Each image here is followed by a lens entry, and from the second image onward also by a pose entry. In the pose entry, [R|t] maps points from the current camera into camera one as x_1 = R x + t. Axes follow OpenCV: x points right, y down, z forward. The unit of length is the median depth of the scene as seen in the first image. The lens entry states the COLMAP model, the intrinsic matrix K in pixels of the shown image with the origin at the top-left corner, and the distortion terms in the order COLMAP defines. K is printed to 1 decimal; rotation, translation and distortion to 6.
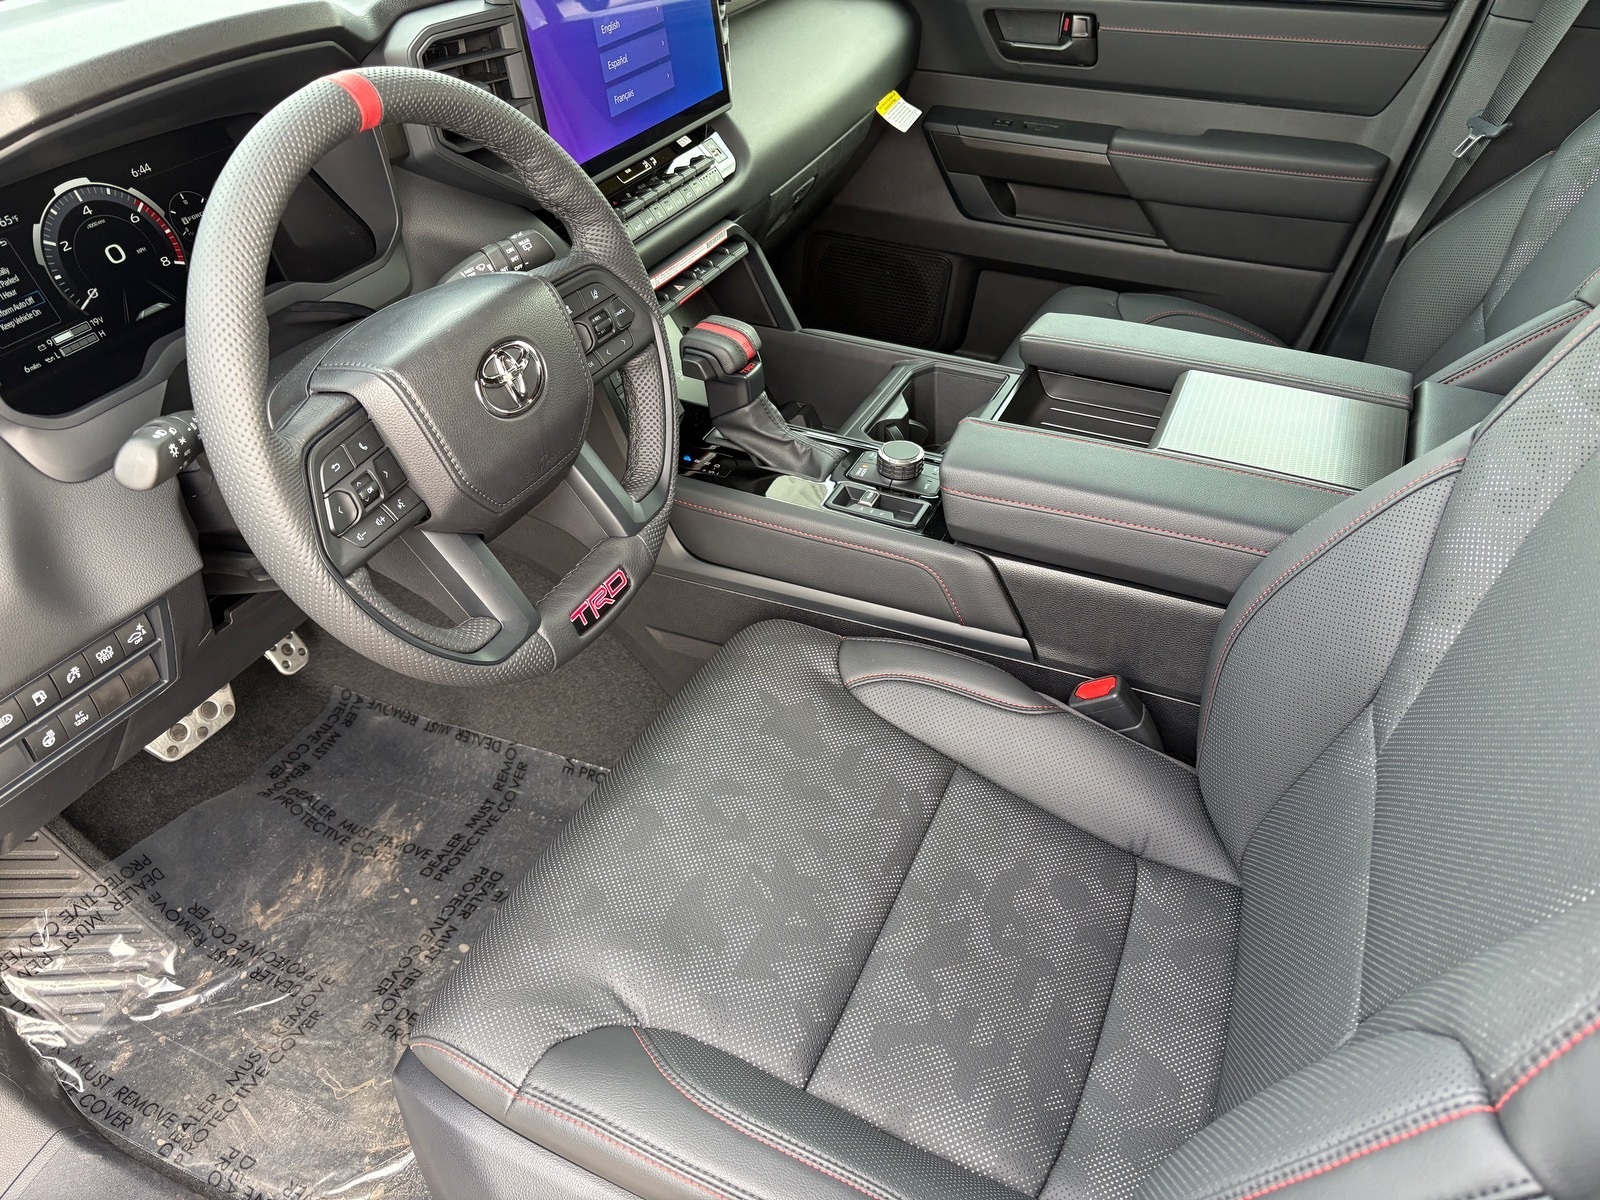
lens RADIAL K [[1207.0, 0, 805.2], [0, 1207.0, 599.0], [0, 0, 1]] dist [0.035248, -0.045582]
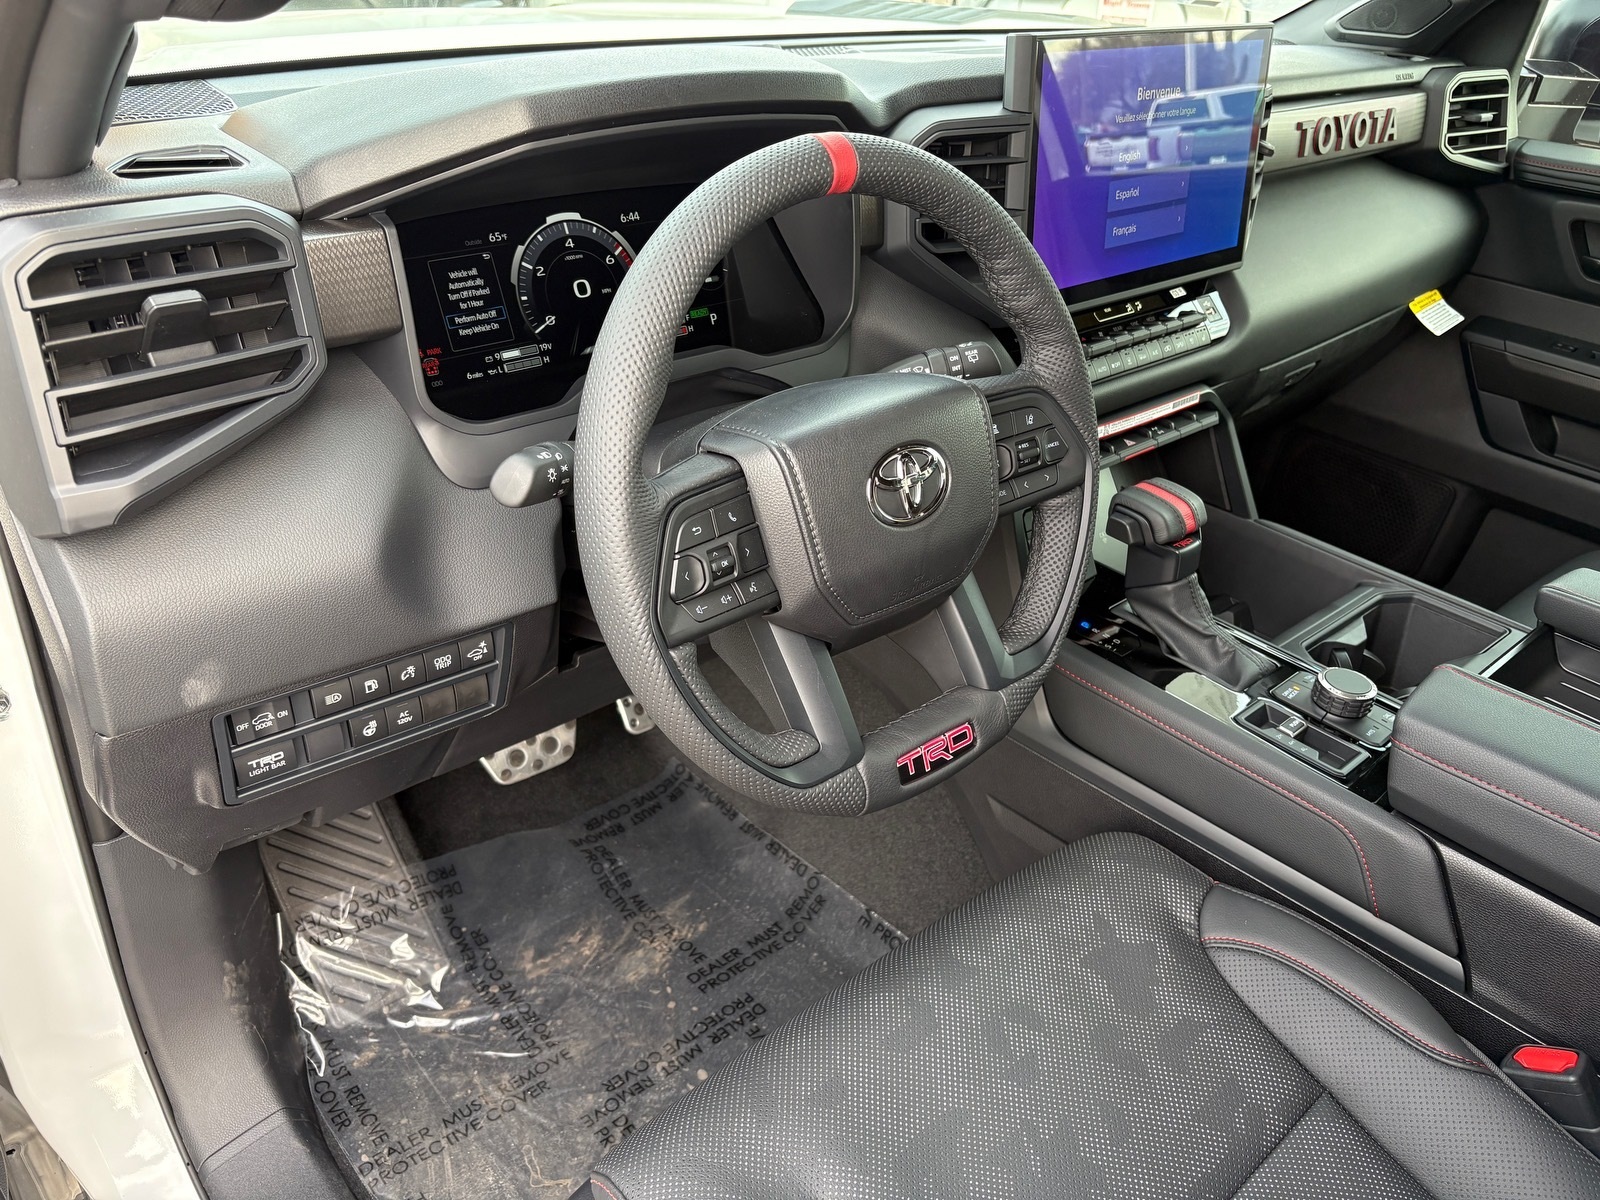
lens RADIAL K [[1207.0, 0, 795.7], [0, 1207.0, 612.5], [0, 0, 1]] dist [0.035248, -0.045582]
pose [[0.910582, 0.249507, -0.329524, -0.001966], [-0.286006, 0.955915, -0.066532, -0.006813], [0.298397, 0.154829, 0.941800, 0.118554]]
